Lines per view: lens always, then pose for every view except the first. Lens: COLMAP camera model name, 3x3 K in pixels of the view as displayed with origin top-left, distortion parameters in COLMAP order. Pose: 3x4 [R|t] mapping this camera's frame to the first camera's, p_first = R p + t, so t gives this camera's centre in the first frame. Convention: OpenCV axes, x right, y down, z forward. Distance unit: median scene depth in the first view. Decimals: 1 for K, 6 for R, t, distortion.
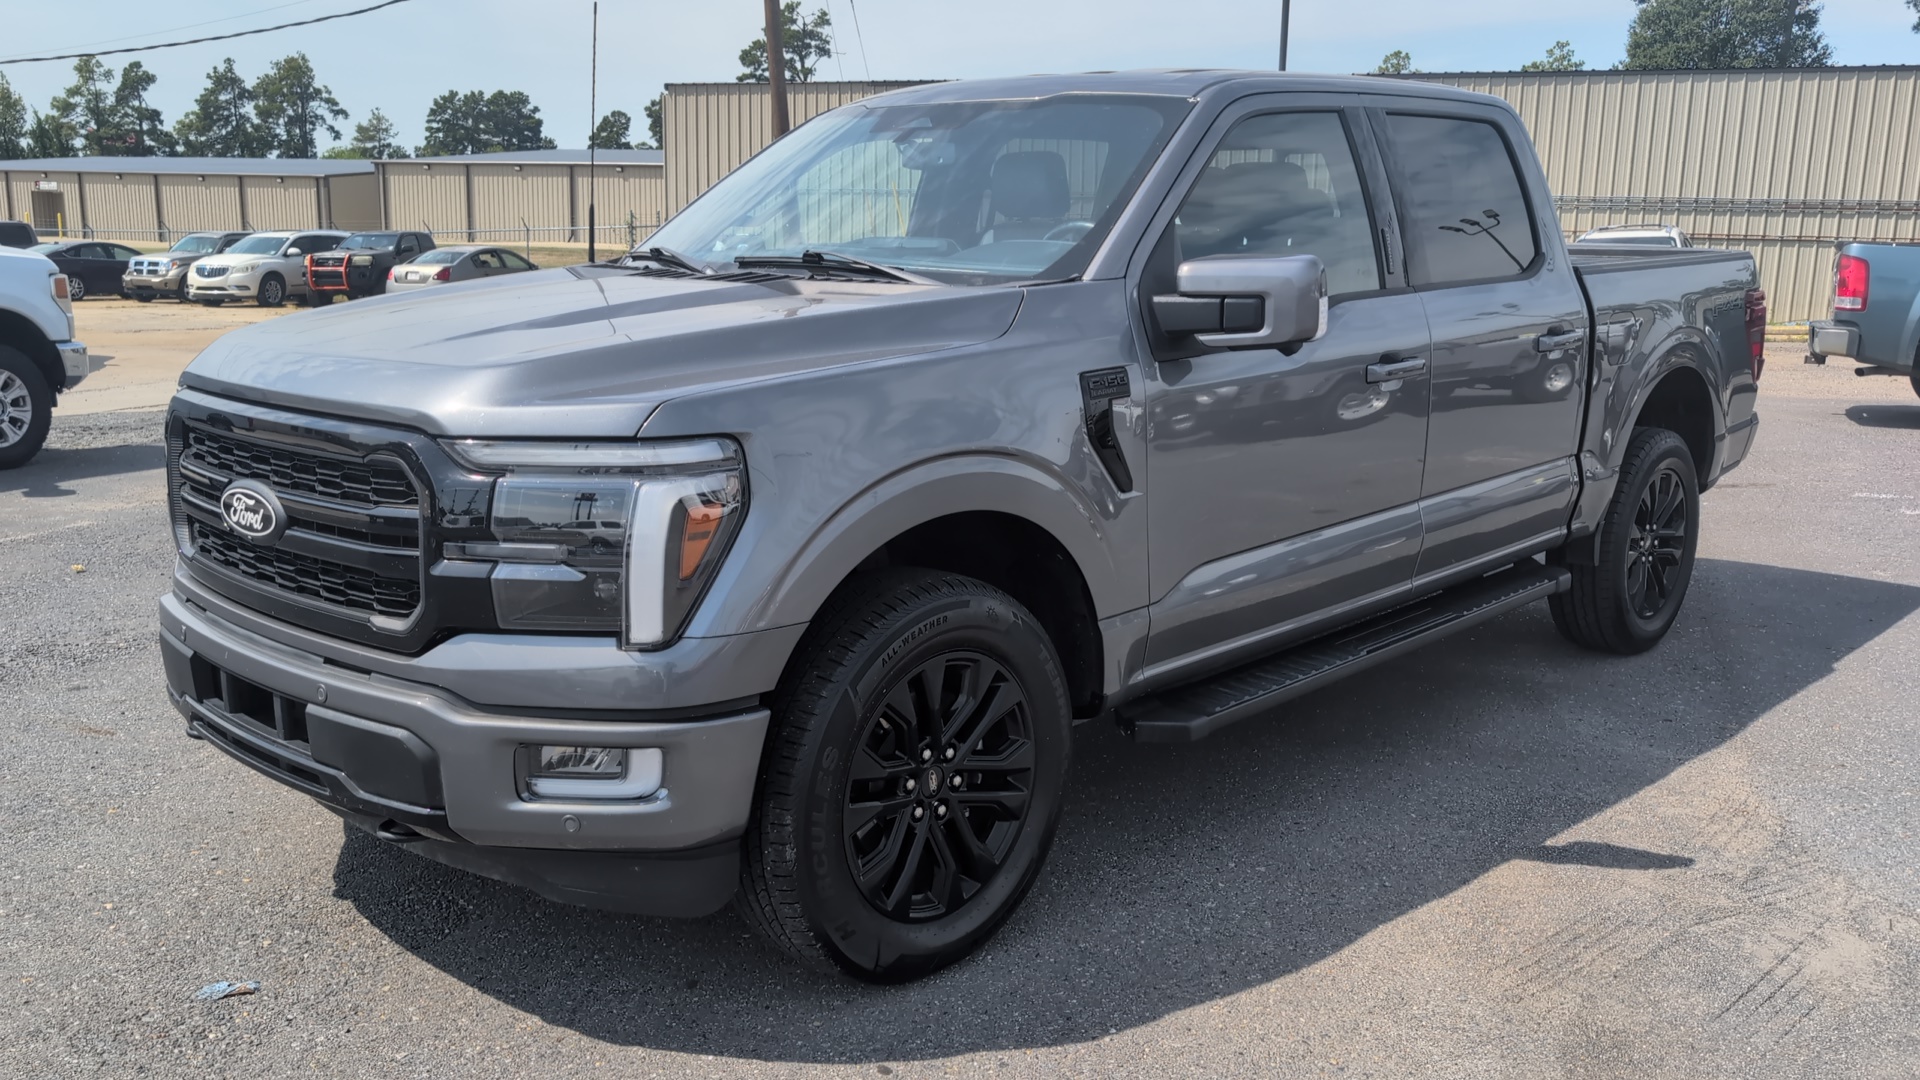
lens RADIAL K [[1619.2, 0, 970.1], [0, 1619.2, 530.8], [0, 0, 1]] dist [0.037203, -0.054305]
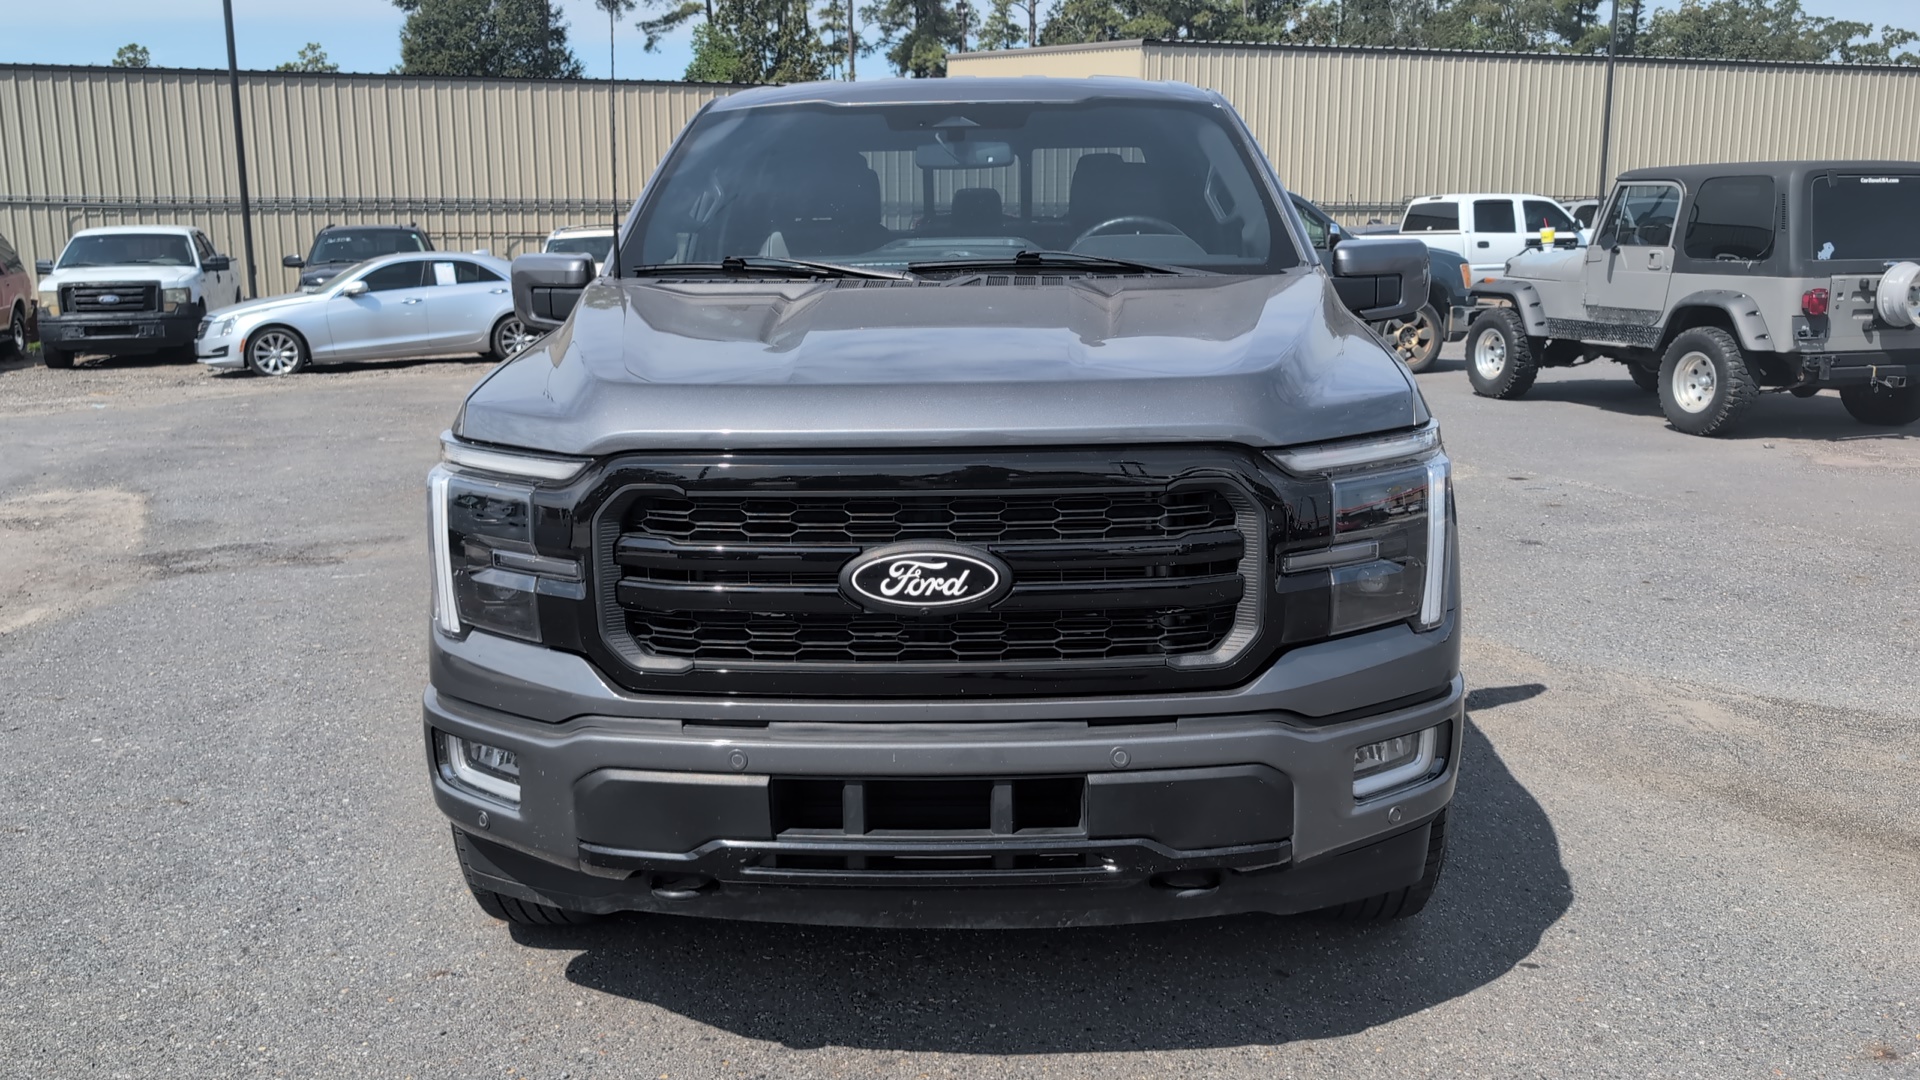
lens RADIAL K [[1619.2, 0, 970.9], [0, 1619.2, 527.3], [0, 0, 1]] dist [0.037203, -0.054305]
pose [[0.752015, -0.144004, 0.643223, -0.746856], [0.146528, 0.987949, 0.049871, -0.059065], [-0.642653, 0.056747, 0.764053, 0.272992]]
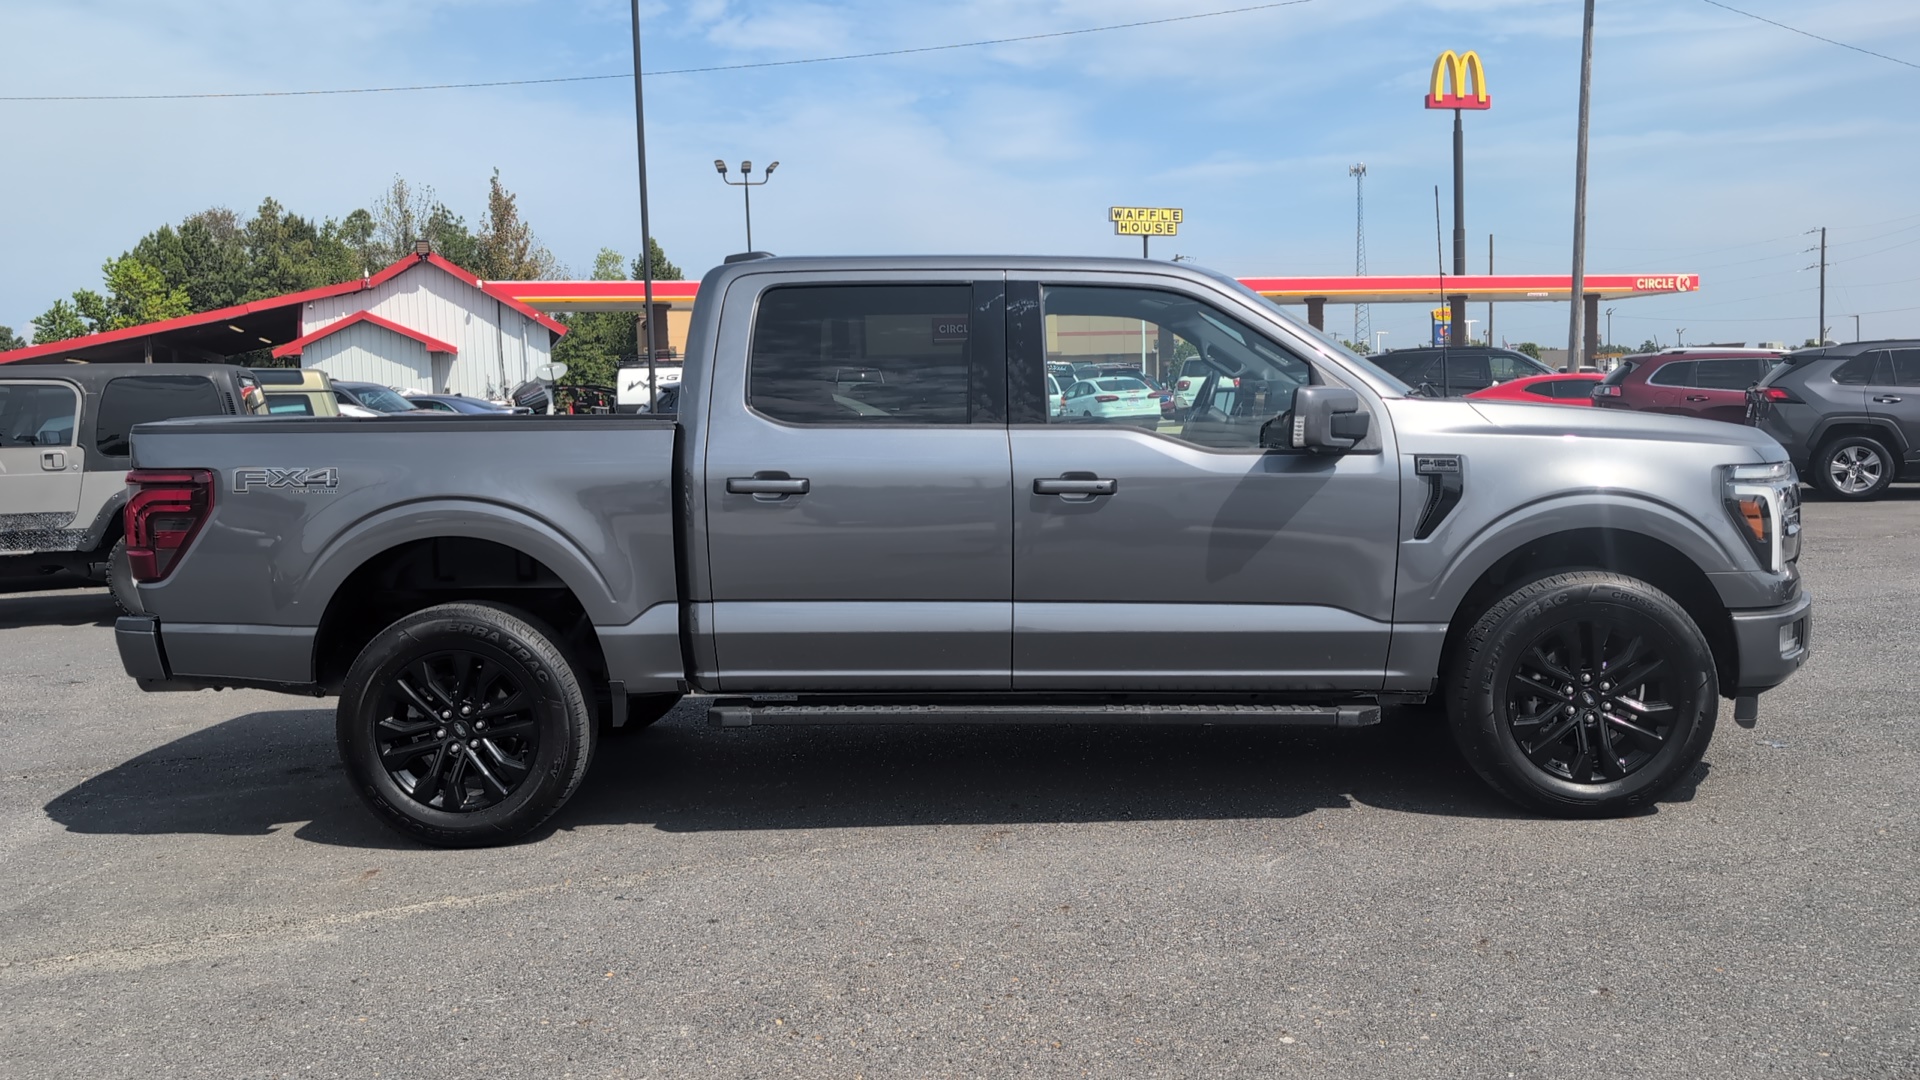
lens RADIAL K [[1619.2, 0, 959.4], [0, 1619.2, 532.4], [0, 0, 1]] dist [0.037203, -0.054305]
pose [[-0.653610, -0.057815, 0.754620, -1.022392], [0.163484, 0.962752, 0.215362, -0.435683], [-0.738963, 0.264131, -0.619813, 2.295939]]
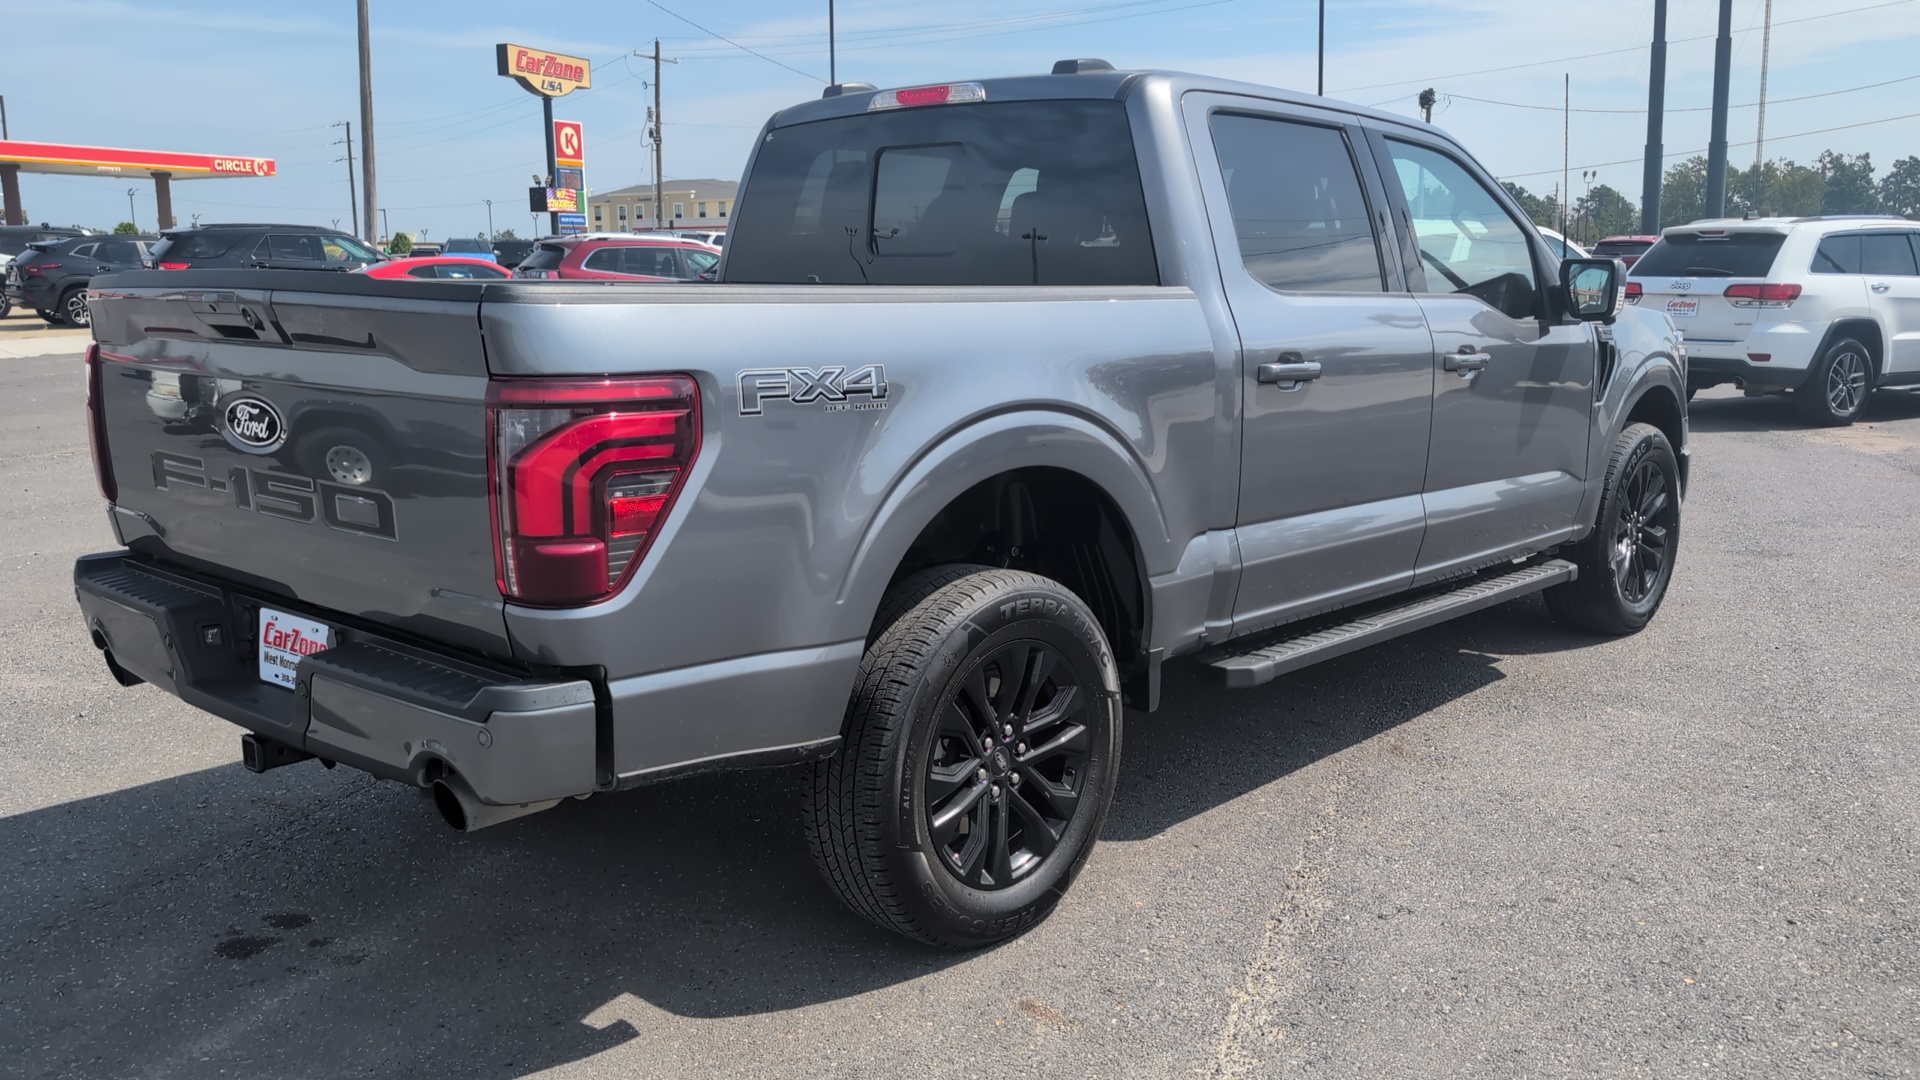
lens RADIAL K [[1619.2, 0, 979.0], [0, 1619.2, 540.0], [0, 0, 1]] dist [0.037203, -0.054305]
pose [[-0.999881, -0.002540, -0.015192, 0.290524], [-0.007782, 0.934490, 0.355904, -0.479973], [0.013293, 0.355980, -0.934399, 2.587257]]
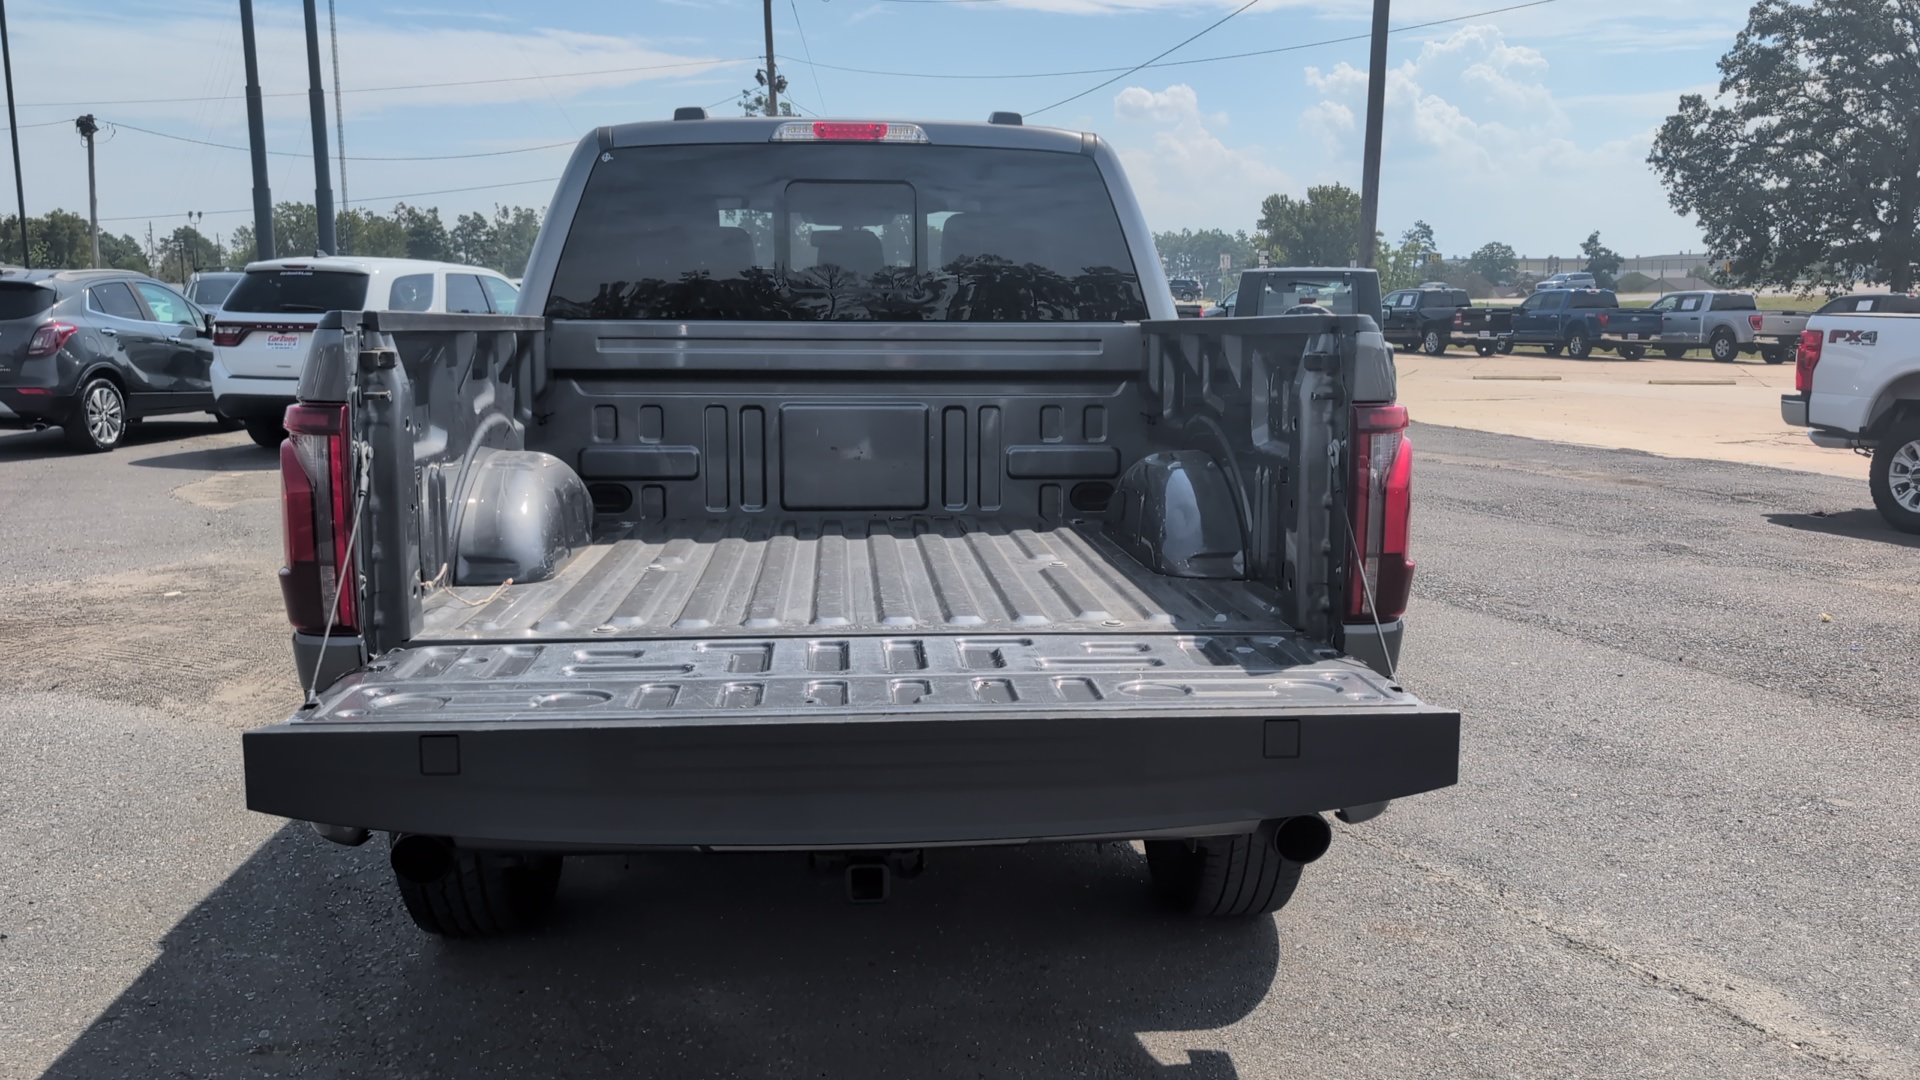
lens RADIAL K [[1619.2, 0, 972.6], [0, 1619.2, 532.9], [0, 0, 1]] dist [0.037203, -0.054305]
pose [[-0.677044, 0.093548, -0.729973, 1.094881], [-0.149107, 0.953880, 0.260538, -0.407497], [0.720679, 0.285240, -0.631870, 2.273378]]
